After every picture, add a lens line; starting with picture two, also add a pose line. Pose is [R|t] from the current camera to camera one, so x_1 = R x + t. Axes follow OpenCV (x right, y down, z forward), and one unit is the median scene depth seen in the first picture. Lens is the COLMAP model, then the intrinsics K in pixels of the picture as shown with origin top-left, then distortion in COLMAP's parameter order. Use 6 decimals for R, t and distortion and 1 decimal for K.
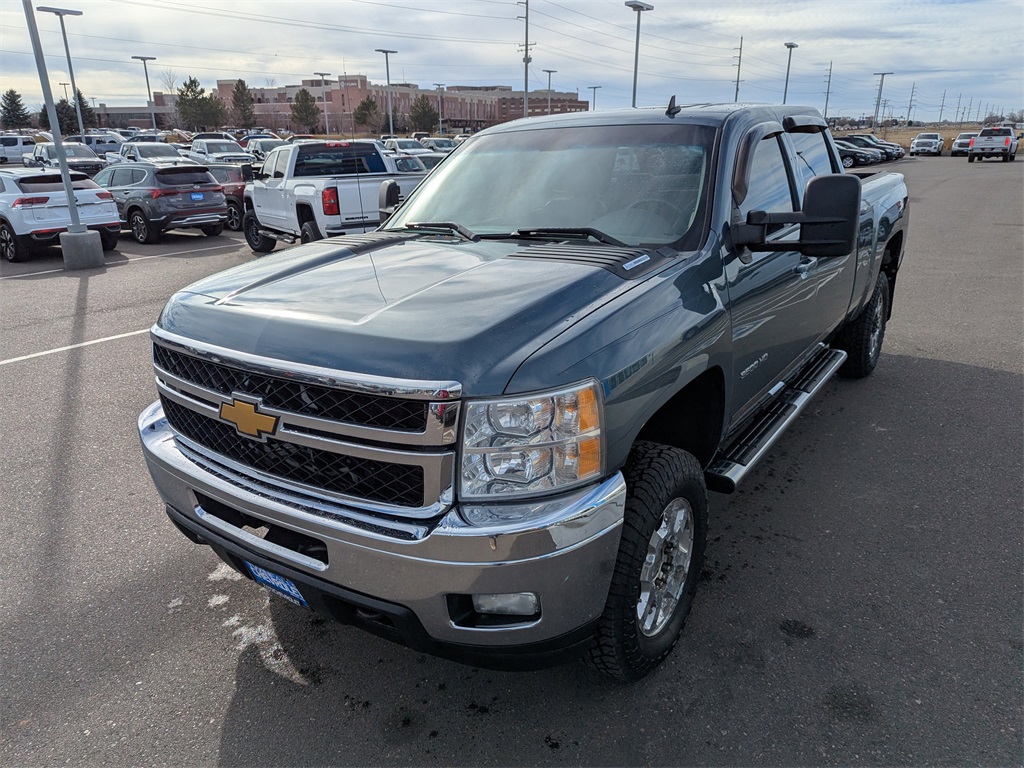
lens RADIAL K [[719.8, 0, 506.2], [0, 719.8, 384.6], [0, 0, 1]] dist [0.051569, -0.042024]
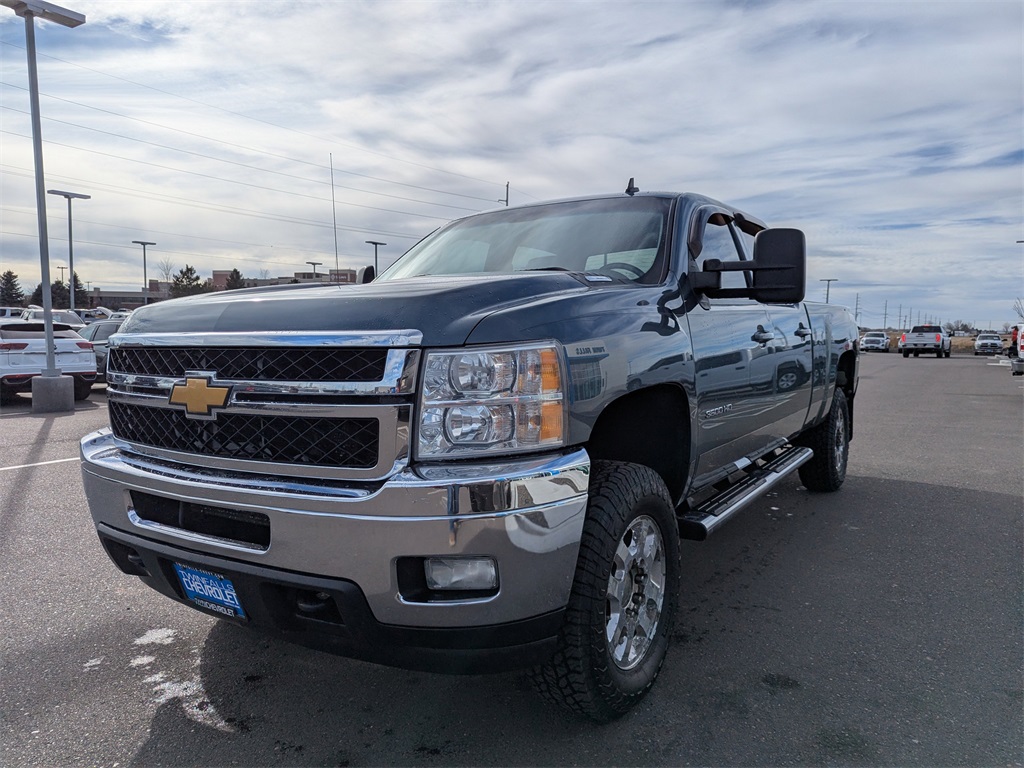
lens RADIAL K [[719.8, 0, 516.6], [0, 719.8, 390.2], [0, 0, 1]] dist [0.051569, -0.042024]
pose [[0.998767, 0.021876, 0.044559, 0.016589], [-0.010264, 0.969267, -0.245798, 0.209315], [-0.048567, 0.245037, 0.968296, 0.033446]]
